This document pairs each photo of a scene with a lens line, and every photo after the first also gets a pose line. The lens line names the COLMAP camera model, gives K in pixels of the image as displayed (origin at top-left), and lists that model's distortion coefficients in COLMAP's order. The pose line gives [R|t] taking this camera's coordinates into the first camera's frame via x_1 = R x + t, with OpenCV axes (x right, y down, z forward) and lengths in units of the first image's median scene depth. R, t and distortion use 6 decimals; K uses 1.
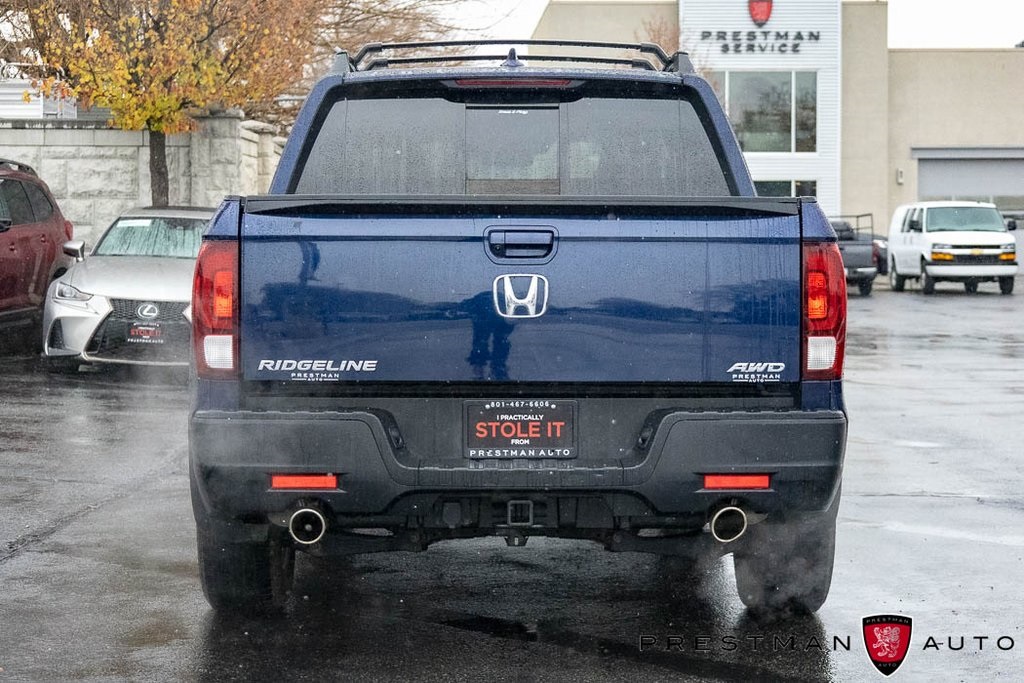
lens RADIAL K [[2141.3, 0, 512.0], [0, 2141.3, 341.5], [0, 0, 1]] dist [0.048642, -0.351307]
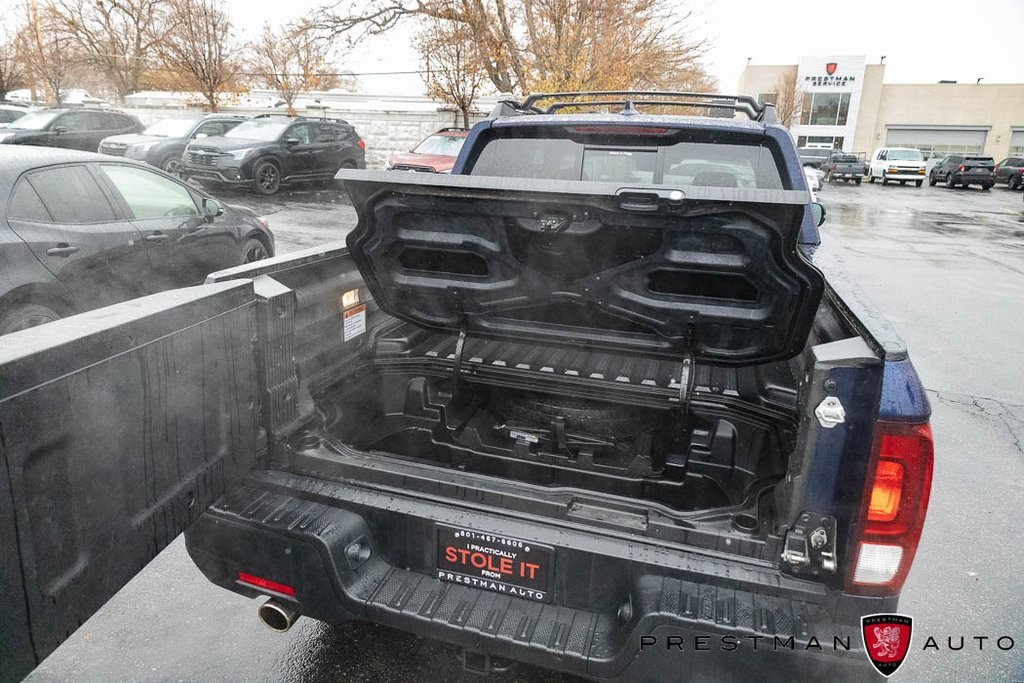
lens RADIAL K [[654.9, 0, 512.0], [0, 654.9, 341.5], [0, 0, 1]] dist [0.003903, 0.002318]
pose [[0.953046, 0.116906, -0.279349, 0.078582], [-0.046724, 0.968199, 0.245778, -0.117789], [0.299199, -0.221186, 0.928201, 0.766452]]
